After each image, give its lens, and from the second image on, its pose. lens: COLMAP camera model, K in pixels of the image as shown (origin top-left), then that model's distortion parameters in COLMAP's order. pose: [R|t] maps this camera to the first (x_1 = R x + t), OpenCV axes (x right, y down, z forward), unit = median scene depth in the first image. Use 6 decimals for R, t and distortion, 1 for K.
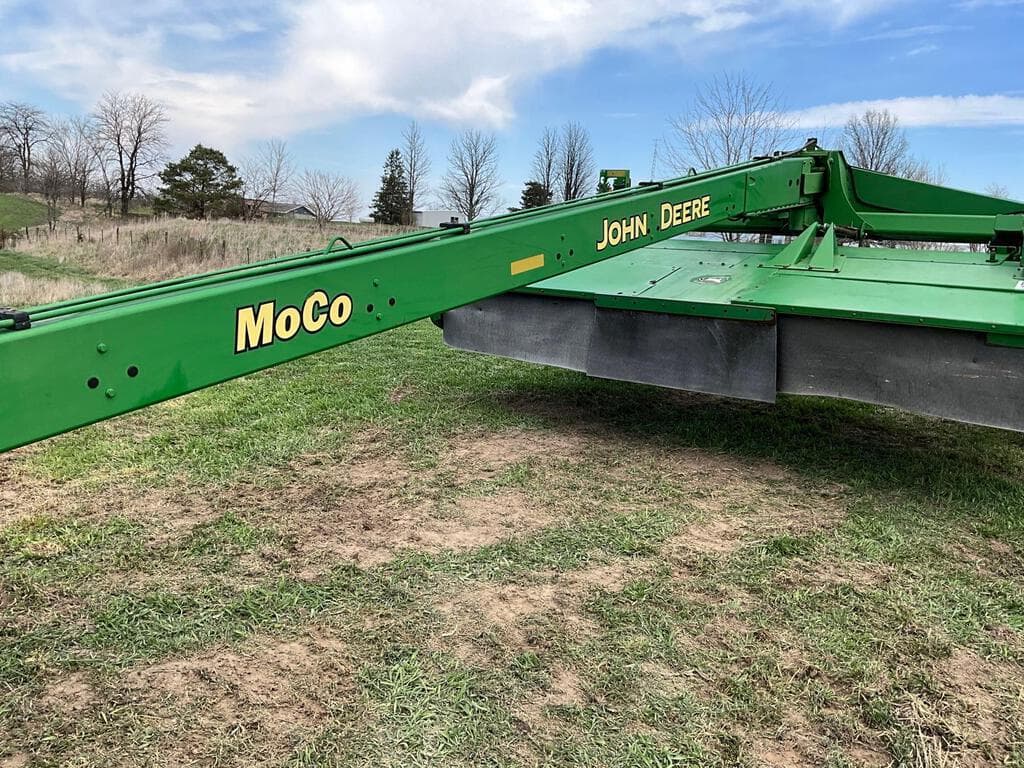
lens RADIAL K [[850.2, 0, 512.6], [0, 850.2, 372.0], [0, 0, 1]] dist [0.077995, -0.139642]
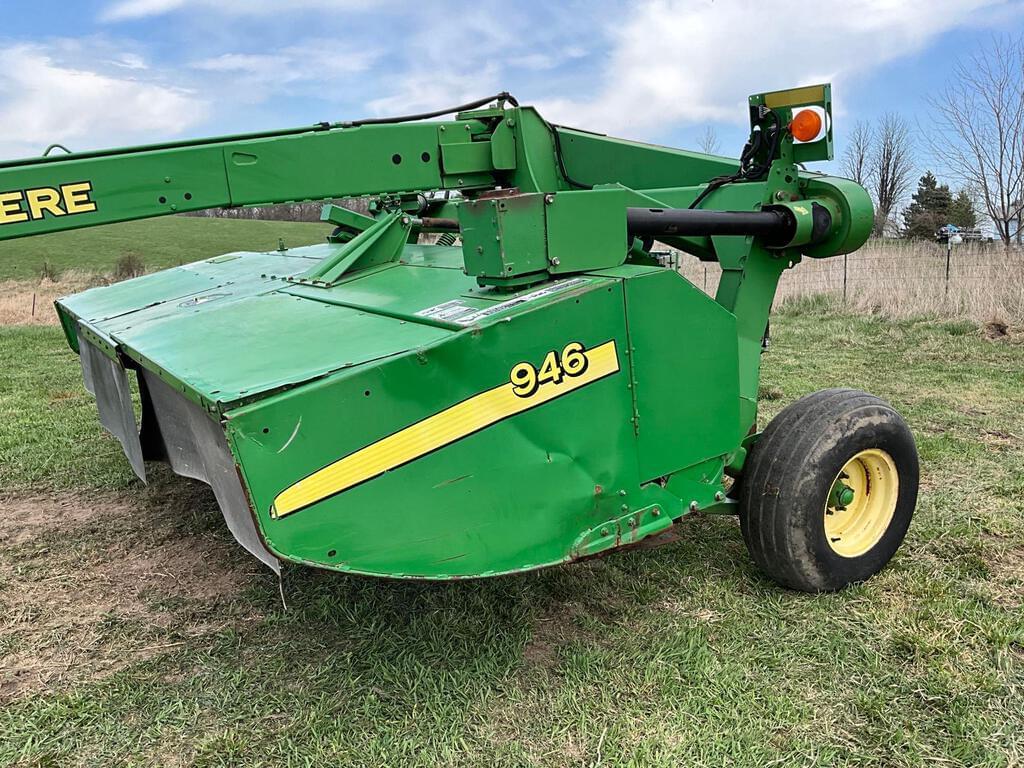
lens RADIAL K [[838.1, 0, 512.0], [0, 838.1, 384.0], [0, 0, 1]] dist [0.080392, -0.132913]
pose [[0.932047, 0.021103, -0.361721, 0.076793], [-0.019935, 0.999777, 0.006961, -0.005018], [0.361788, 0.000723, 0.932260, 0.045411]]
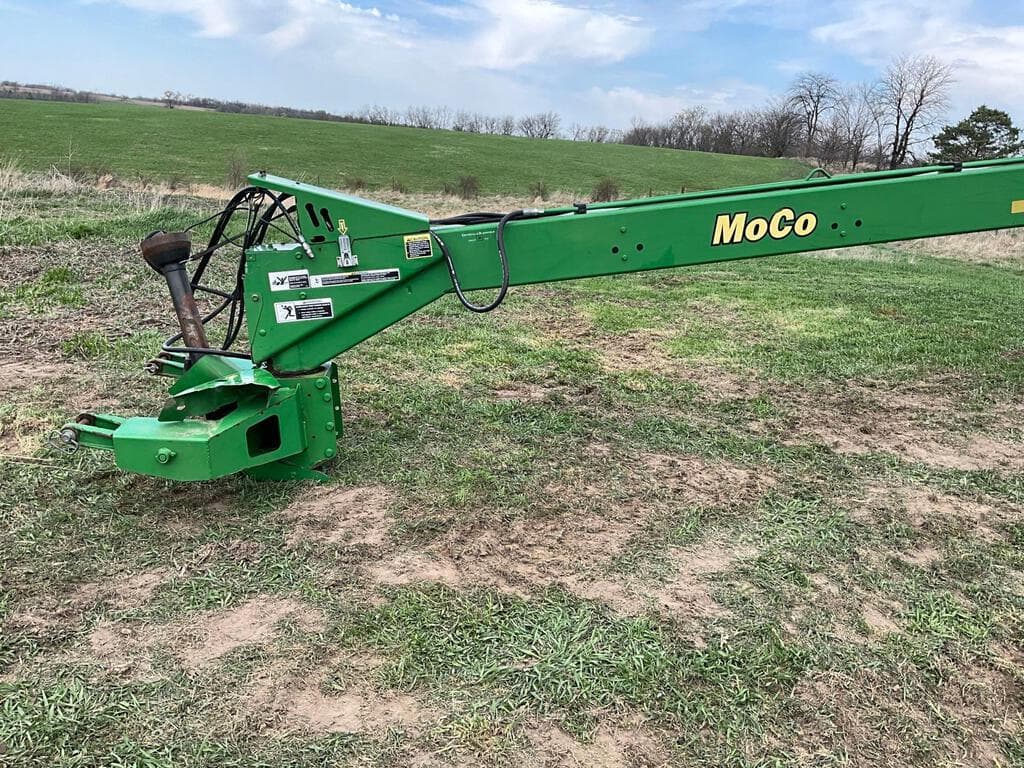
lens RADIAL K [[852.8, 0, 512.0], [0, 852.8, 384.0], [0, 0, 1]] dist [0.072991, -0.137431]
pose [[0.673476, 0.187811, -0.714952, 0.025734], [-0.151292, 0.981733, 0.115376, 0.004434], [0.723561, 0.030464, 0.689588, -0.012402]]
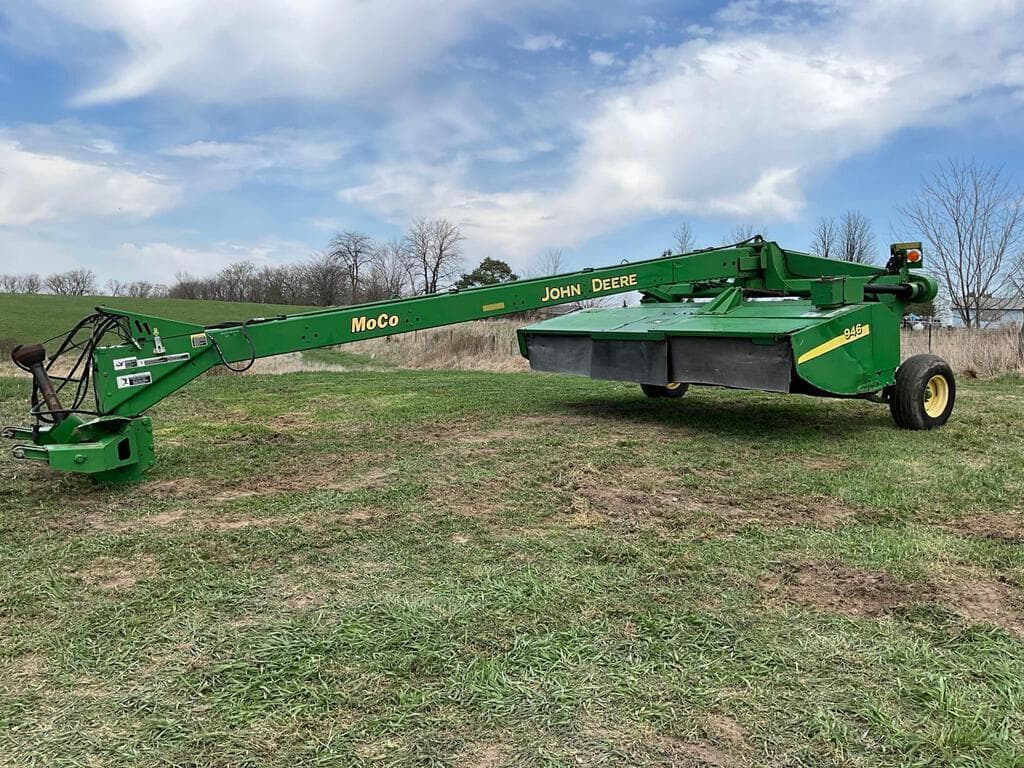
lens RADIAL K [[851.5, 0, 523.5], [0, 851.5, 387.0], [0, 0, 1]] dist [0.112642, -0.232609]
pose [[0.949946, -0.009855, -0.312259, 0.054043], [-0.020200, 0.995473, -0.092869, 0.019826], [0.311761, 0.094528, 0.945447, -0.073700]]
